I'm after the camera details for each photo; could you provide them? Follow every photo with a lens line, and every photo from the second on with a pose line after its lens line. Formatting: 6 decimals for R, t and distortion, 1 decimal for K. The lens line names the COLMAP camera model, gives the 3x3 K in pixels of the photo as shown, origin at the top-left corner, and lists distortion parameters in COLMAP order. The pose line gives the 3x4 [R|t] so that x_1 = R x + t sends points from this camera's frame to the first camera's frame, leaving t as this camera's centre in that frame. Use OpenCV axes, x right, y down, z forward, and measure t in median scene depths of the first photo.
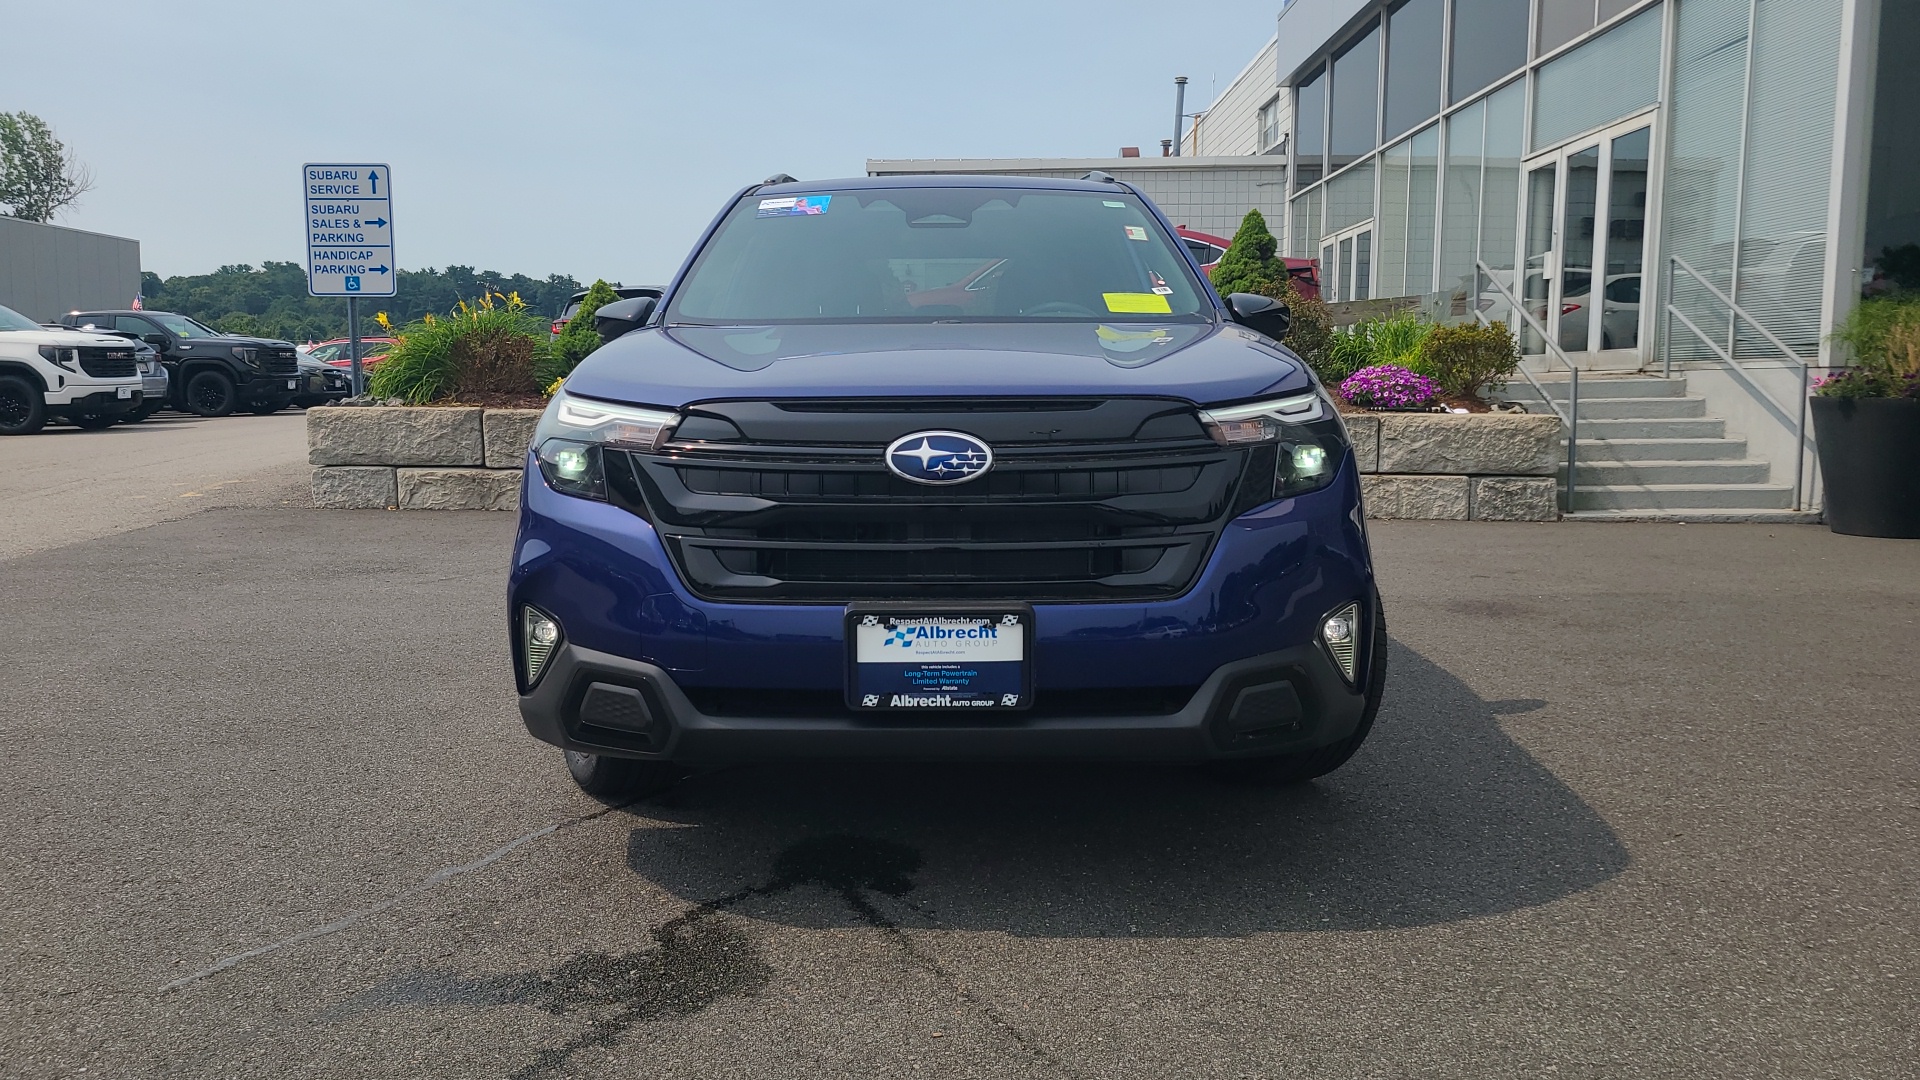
lens RADIAL K [[1371.8, 0, 965.3], [0, 1371.8, 543.7], [0, 0, 1]] dist [0.050543, -0.017498]
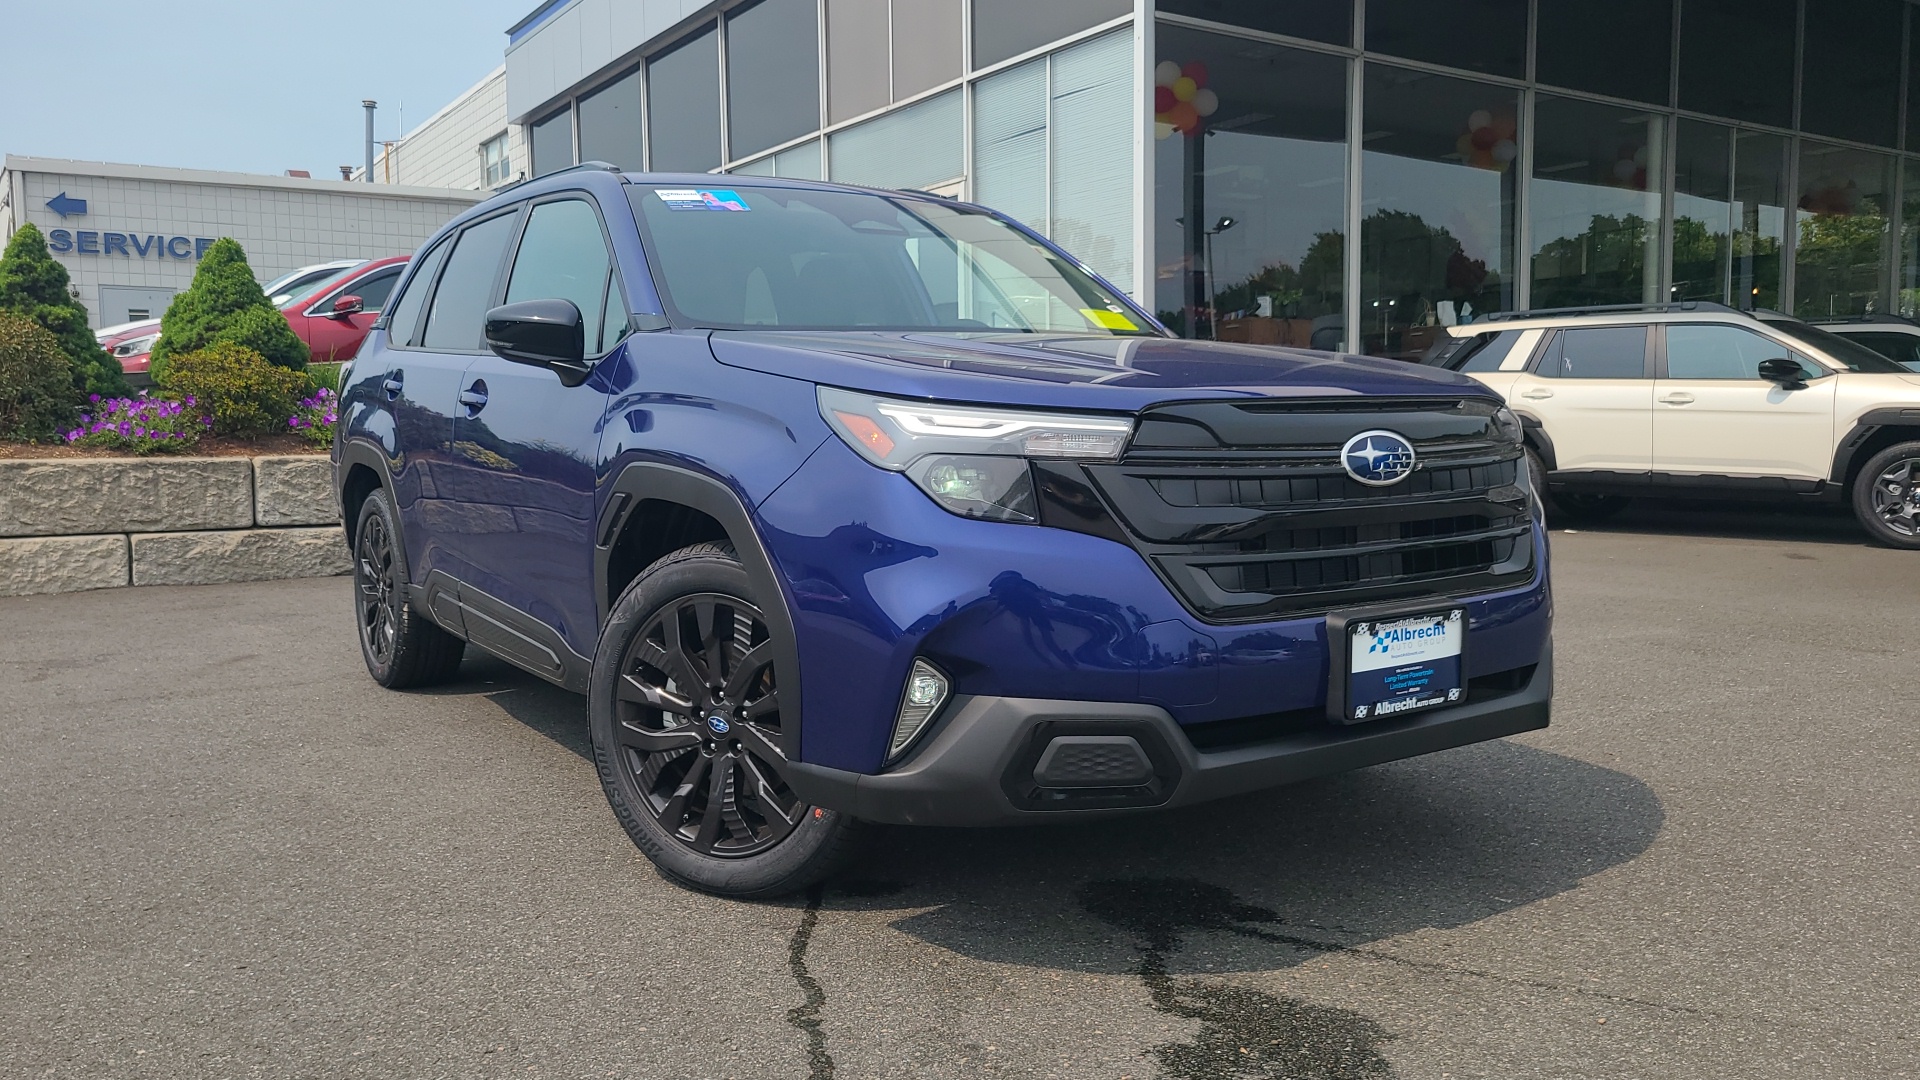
lens RADIAL K [[1371.8, 0, 906.9], [0, 1371.8, 564.3], [0, 0, 1]] dist [0.050543, -0.017498]
pose [[0.837602, -0.067786, 0.542058, -0.833767], [0.077908, 0.996951, 0.004286, -0.017005], [-0.540696, 0.038641, 0.840330, 0.351300]]
